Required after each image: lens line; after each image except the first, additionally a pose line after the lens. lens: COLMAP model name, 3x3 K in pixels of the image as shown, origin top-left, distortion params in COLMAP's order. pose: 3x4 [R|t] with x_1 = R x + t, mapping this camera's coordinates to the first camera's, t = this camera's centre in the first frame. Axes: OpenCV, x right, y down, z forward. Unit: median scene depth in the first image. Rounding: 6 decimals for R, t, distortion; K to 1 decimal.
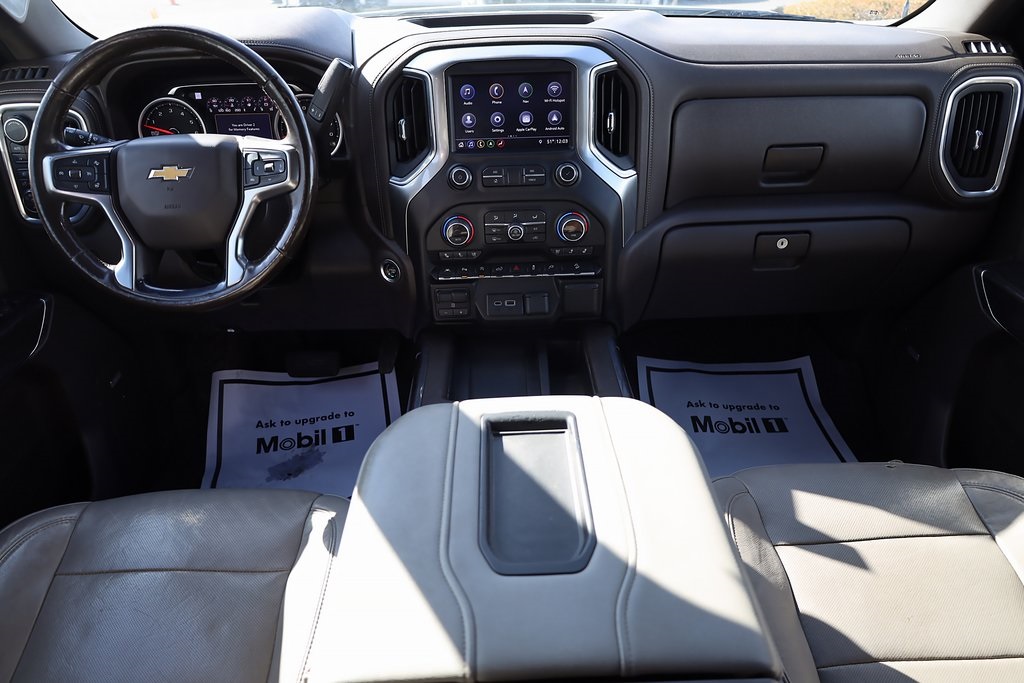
lens RADIAL K [[707.2, 0, 517.4], [0, 707.2, 346.7], [0, 0, 1]] dist [-0.006009, 0.002278]
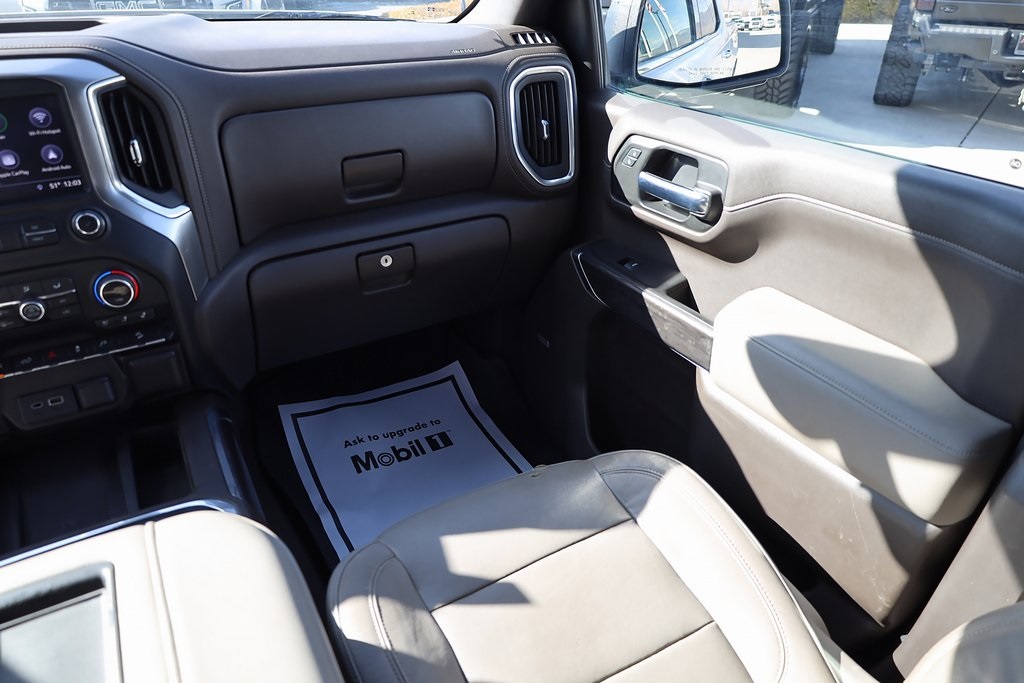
lens RADIAL K [[707.2, 0, 515.8], [0, 707.2, 349.4], [0, 0, 1]] dist [-0.006009, 0.002278]
pose [[0.886536, -0.220074, 0.406965, 0.134807], [0.223003, 0.973960, 0.040895, -0.037184], [-0.405368, 0.054499, 0.912528, 0.110076]]
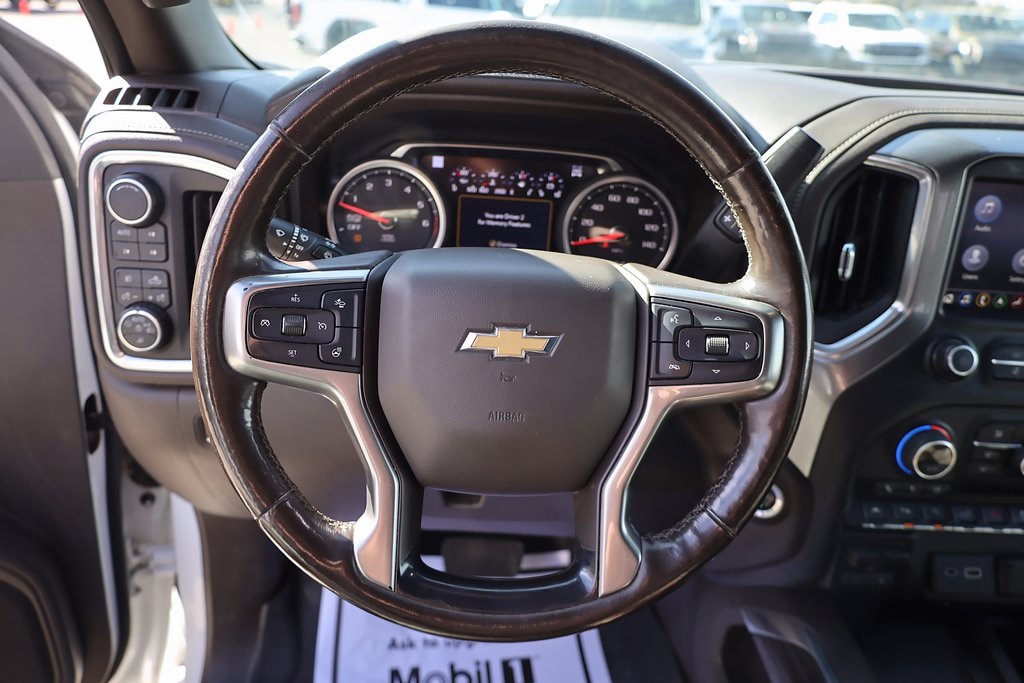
lens RADIAL K [[707.2, 0, 517.8], [0, 707.2, 344.6], [0, 0, 1]] dist [-0.006009, 0.002278]
pose [[0.996027, 0.081666, 0.035517, -0.416774], [-0.078515, 0.993492, -0.082520, -0.172353], [-0.042025, 0.079403, 0.995956, 0.454558]]
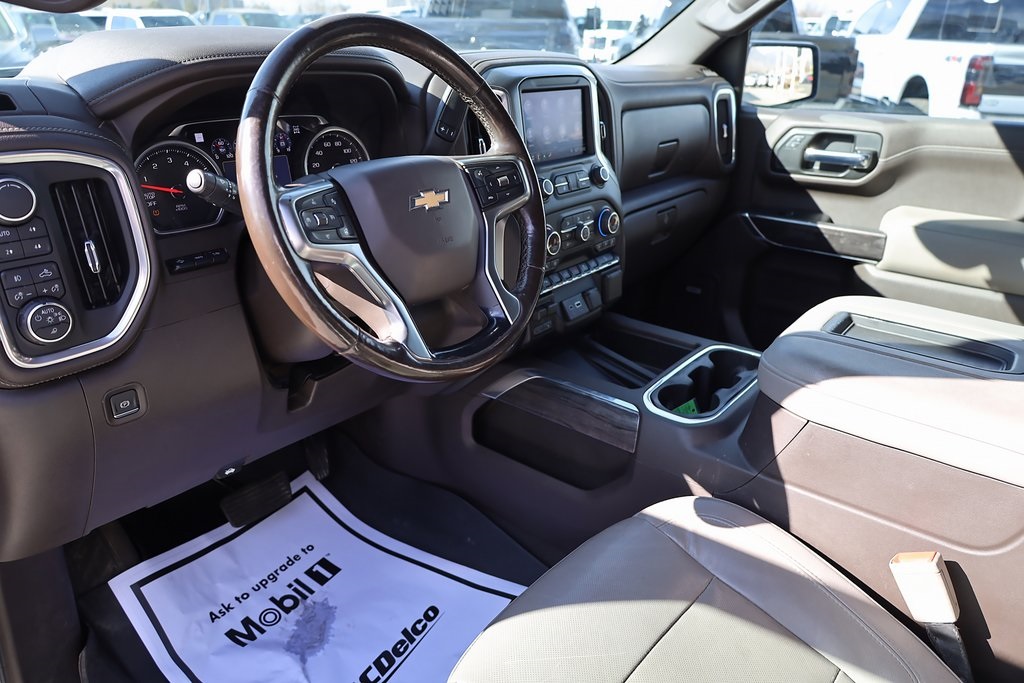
lens RADIAL K [[731.9, 0, 510.6], [0, 731.9, 340.8], [0, 0, 1]] dist [0.024151, -0.004231]
pose [[0.646291, -0.258036, 0.718140, -0.881456], [0.361119, 0.932466, 0.010056, -0.061449], [-0.672236, 0.252835, 0.695826, 0.341529]]
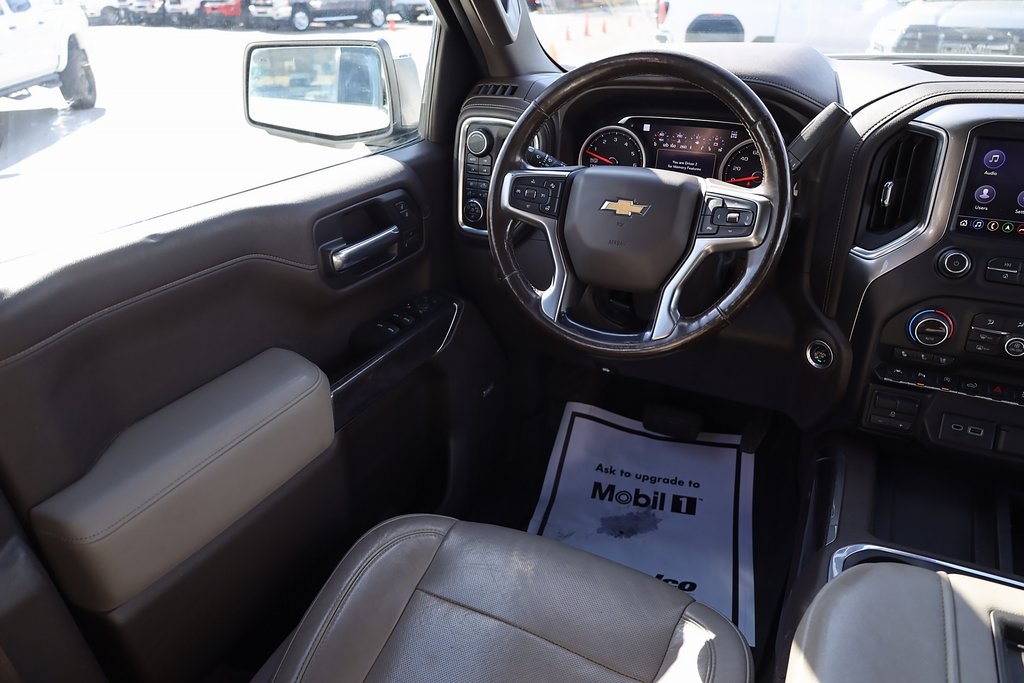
lens RADIAL K [[707.2, 0, 514.6], [0, 707.2, 347.6], [0, 0, 1]] dist [-0.006009, 0.002278]
pose [[0.887886, 0.225212, -0.401171, -0.171666], [-0.244930, 0.969538, 0.002198, -0.029285], [0.389446, 0.096307, 0.916001, 0.095838]]
